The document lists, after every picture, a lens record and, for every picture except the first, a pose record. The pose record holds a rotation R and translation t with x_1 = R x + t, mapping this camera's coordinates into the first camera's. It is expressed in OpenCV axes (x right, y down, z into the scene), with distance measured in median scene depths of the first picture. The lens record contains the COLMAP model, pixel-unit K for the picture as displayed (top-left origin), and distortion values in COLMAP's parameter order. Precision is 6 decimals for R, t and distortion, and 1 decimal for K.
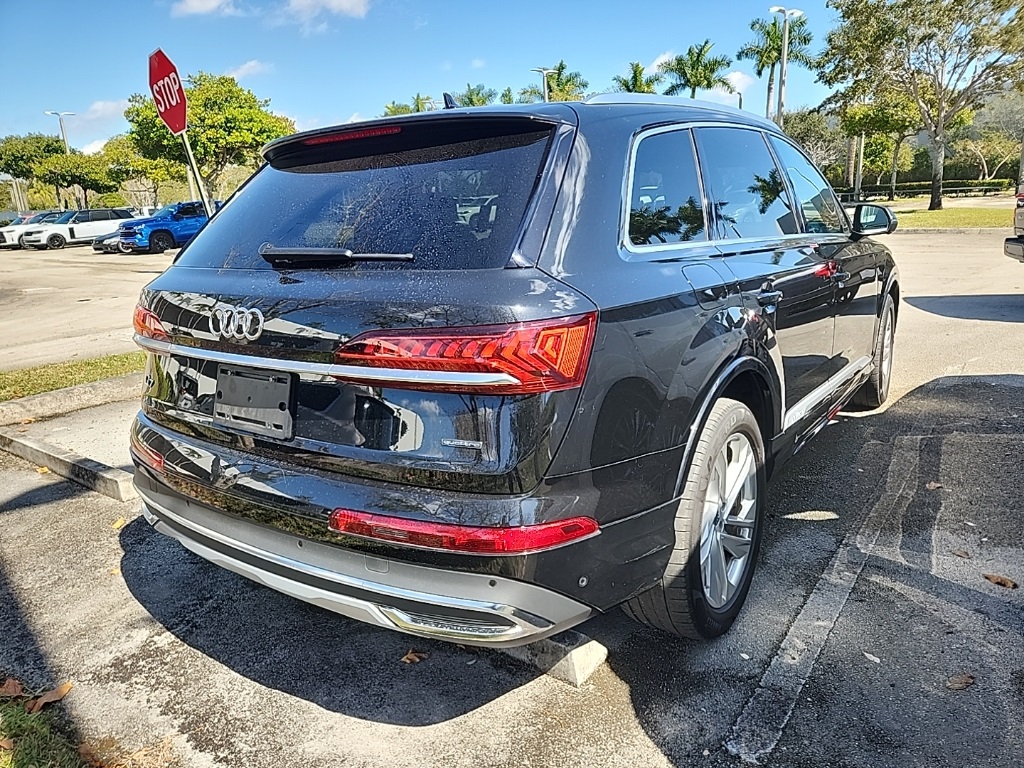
lens RADIAL K [[689.3, 0, 512.0], [0, 689.3, 384.0], [0, 0, 1]] dist [0.072806, -0.066082]
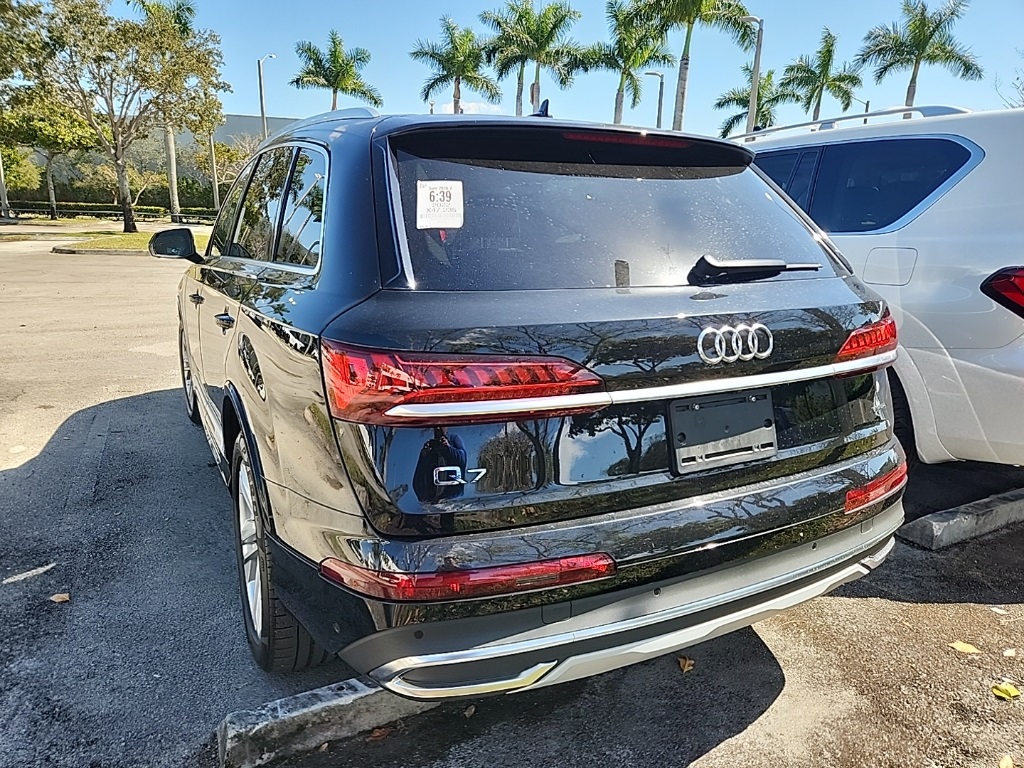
lens RADIAL K [[705.9, 0, 500.4], [0, 705.9, 390.6], [0, 0, 1]] dist [0.081998, -0.073501]
pose [[0.428626, -0.154435, 0.890185, -0.955040], [0.177952, 0.980413, 0.084404, -0.113164], [-0.885784, 0.122232, 0.447712, 0.615011]]
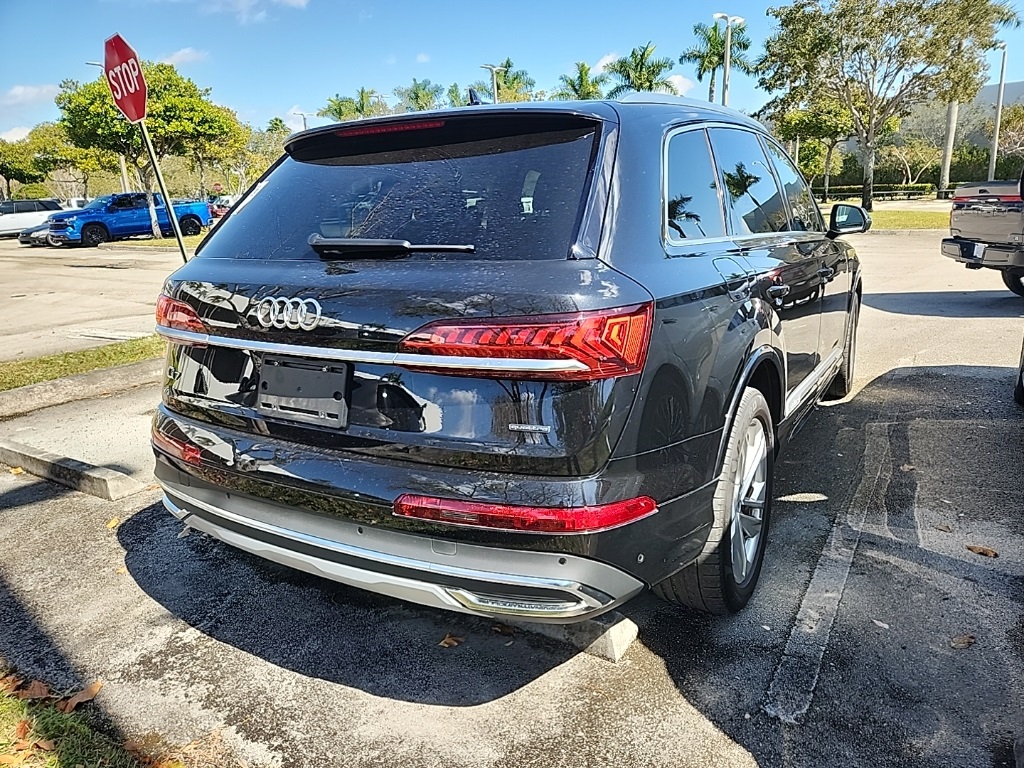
lens RADIAL K [[689.1, 0, 515.3], [0, 689.1, 385.5], [0, 0, 1]] dist [0.072614, -0.068734]
pose [[0.996208, -0.009137, 0.086520, -0.112018], [0.008666, 0.999945, 0.005825, 0.009730], [-0.086568, -0.005053, 0.996233, -0.018759]]
